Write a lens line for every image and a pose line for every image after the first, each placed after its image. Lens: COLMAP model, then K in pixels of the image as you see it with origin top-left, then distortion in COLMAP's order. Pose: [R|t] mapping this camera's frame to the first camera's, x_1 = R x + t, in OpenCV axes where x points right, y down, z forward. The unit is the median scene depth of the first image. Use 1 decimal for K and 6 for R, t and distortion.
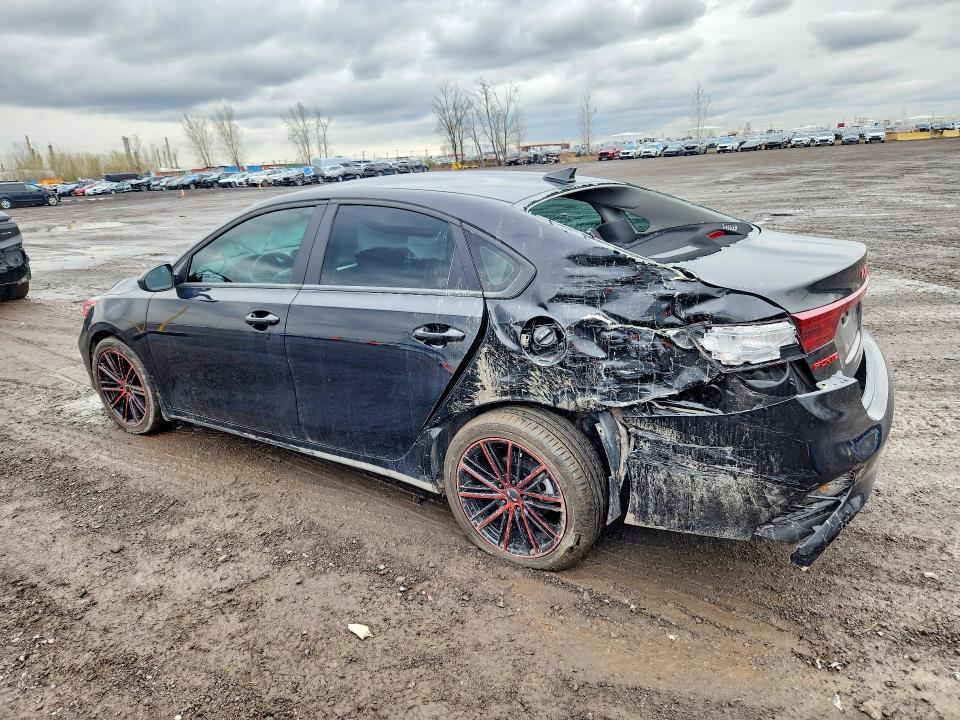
lens RADIAL K [[722.4, 0, 480.0], [0, 722.4, 360.0], [0, 0, 1]] dist [0.014629, -0.004812]
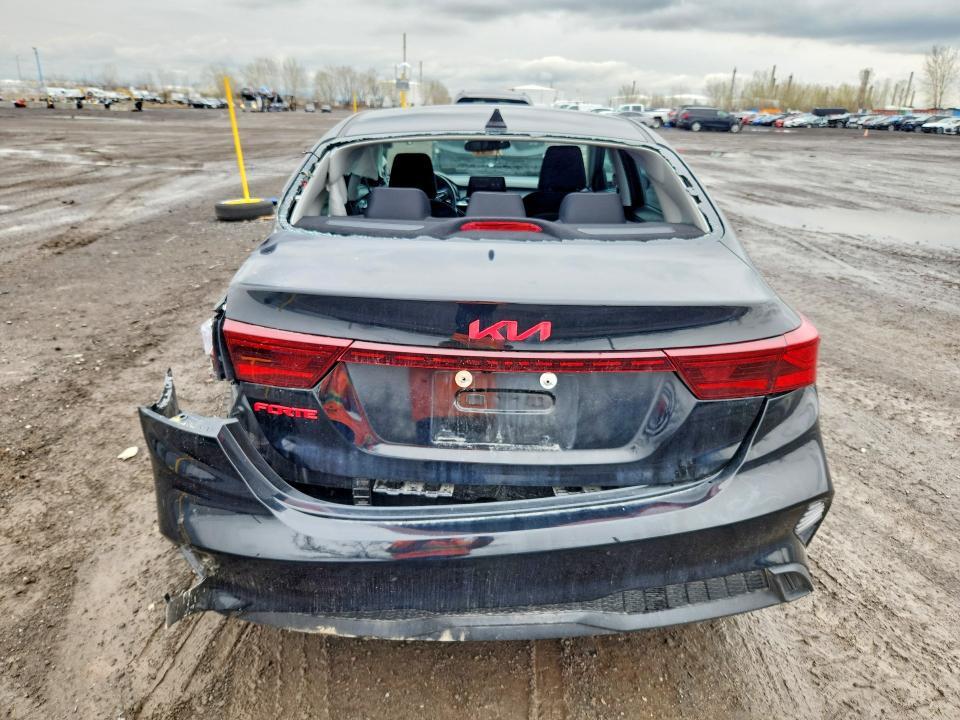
lens RADIAL K [[722.4, 0, 480.0], [0, 722.4, 360.0], [0, 0, 1]] dist [0.014629, -0.004812]
pose [[0.499743, 0.351579, -0.791611, 0.160359], [-0.287509, 0.929433, 0.231287, -0.035989], [0.817065, 0.112011, 0.565560, 0.114325]]
